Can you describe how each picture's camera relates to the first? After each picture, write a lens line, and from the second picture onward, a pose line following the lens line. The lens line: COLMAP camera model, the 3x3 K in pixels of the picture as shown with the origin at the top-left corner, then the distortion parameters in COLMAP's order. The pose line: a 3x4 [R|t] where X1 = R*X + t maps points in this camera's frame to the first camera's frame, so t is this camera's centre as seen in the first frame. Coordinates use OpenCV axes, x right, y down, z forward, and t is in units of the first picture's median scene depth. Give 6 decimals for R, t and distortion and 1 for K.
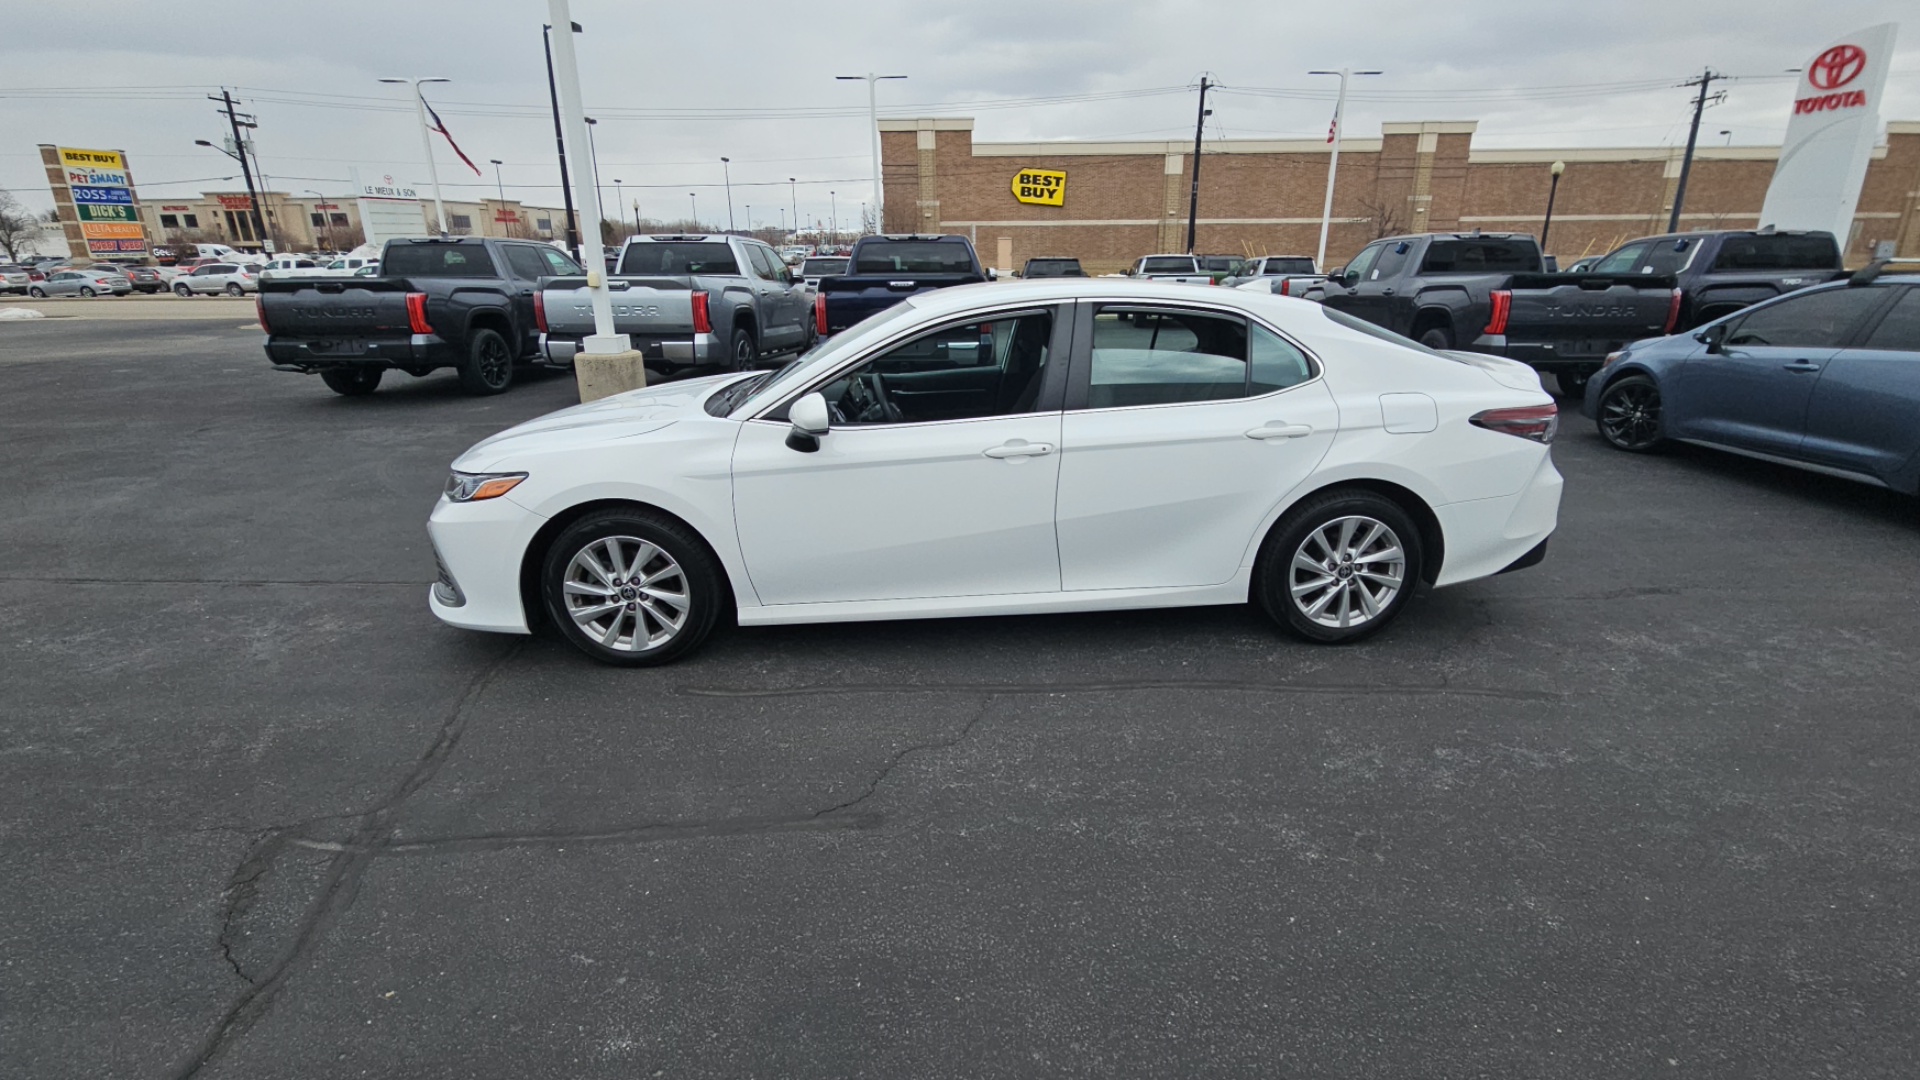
lens RADIAL K [[859.4, 0, 978.4], [0, 859.4, 541.7], [0, 0, 1]] dist [0.010995, -0.008140]
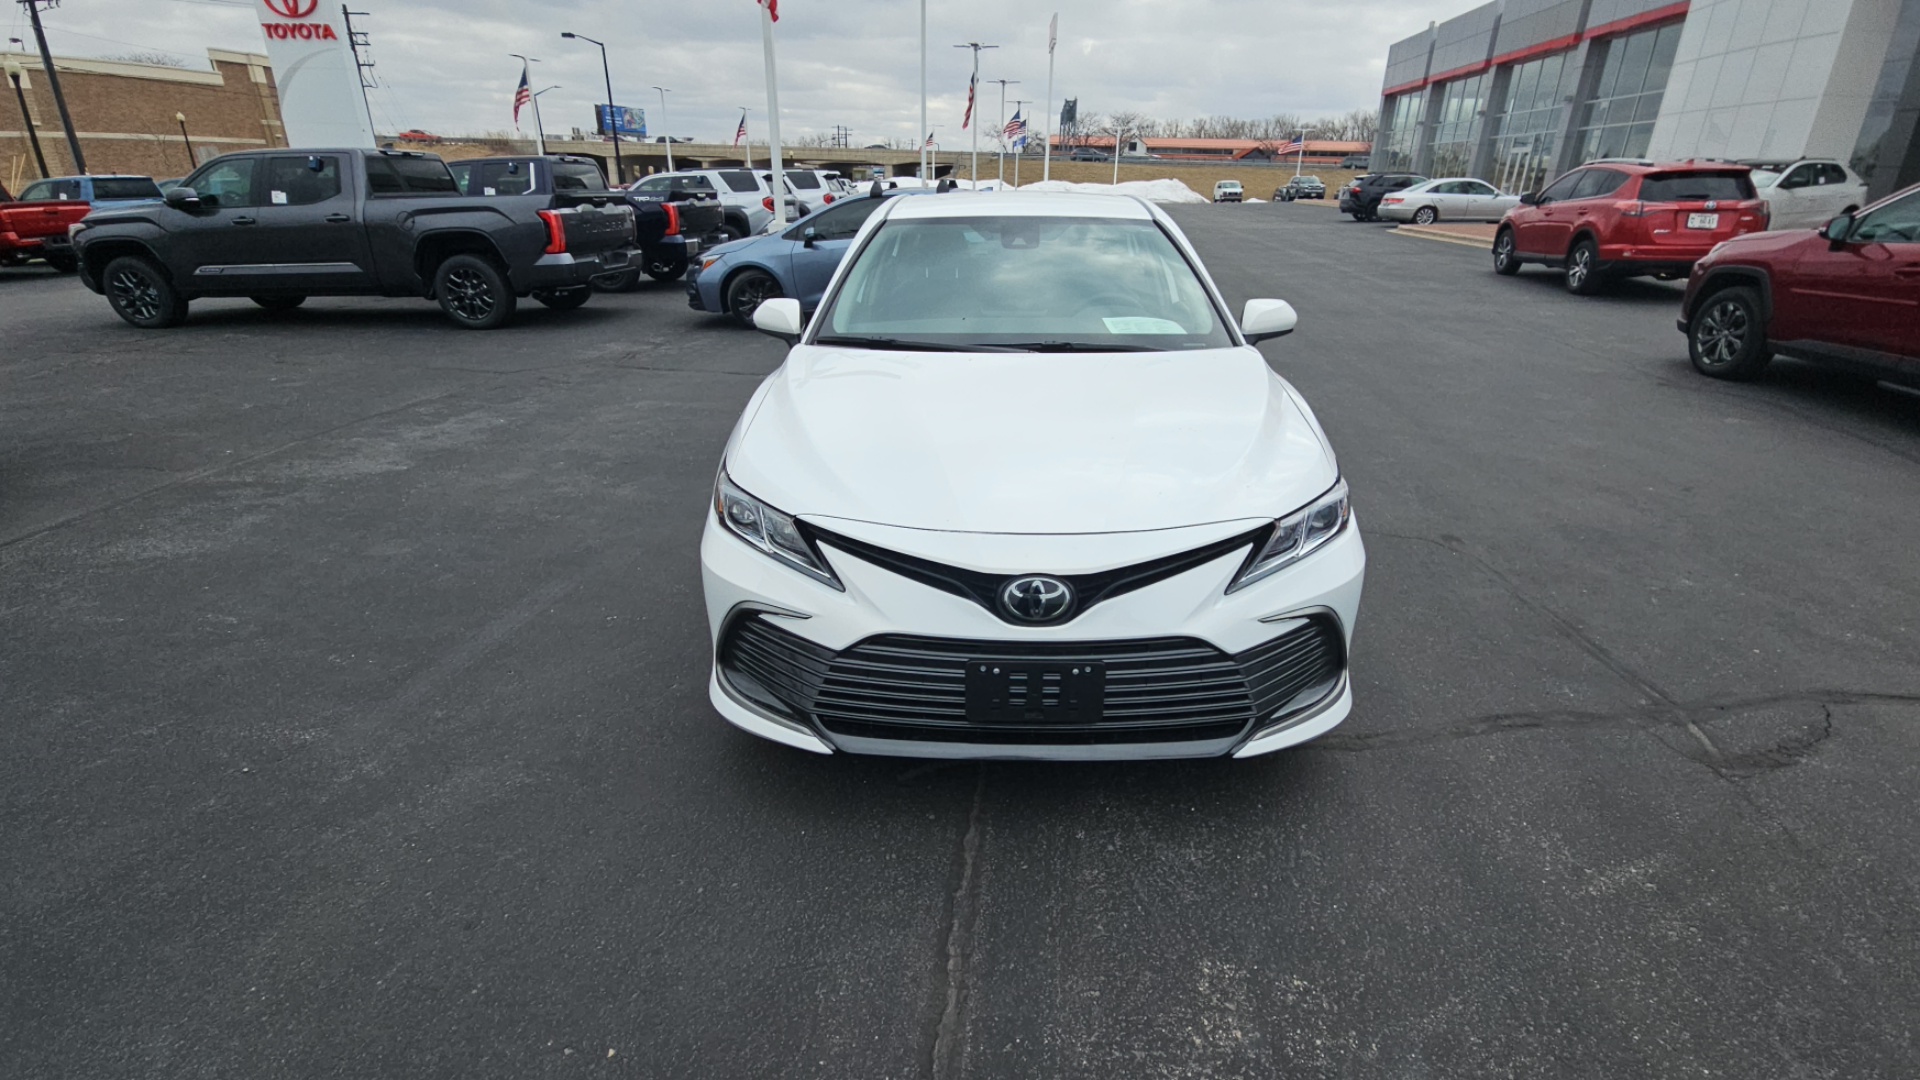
lens RADIAL K [[851.3, 0, 974.1], [0, 851.3, 540.4], [0, 0, 1]] dist [0.012336, -0.008791]
pose [[0.090691, -0.380407, 0.920362, -0.154981], [0.306187, 0.890057, 0.337710, -0.044143], [-0.947642, 0.251175, 0.197196, 0.142462]]
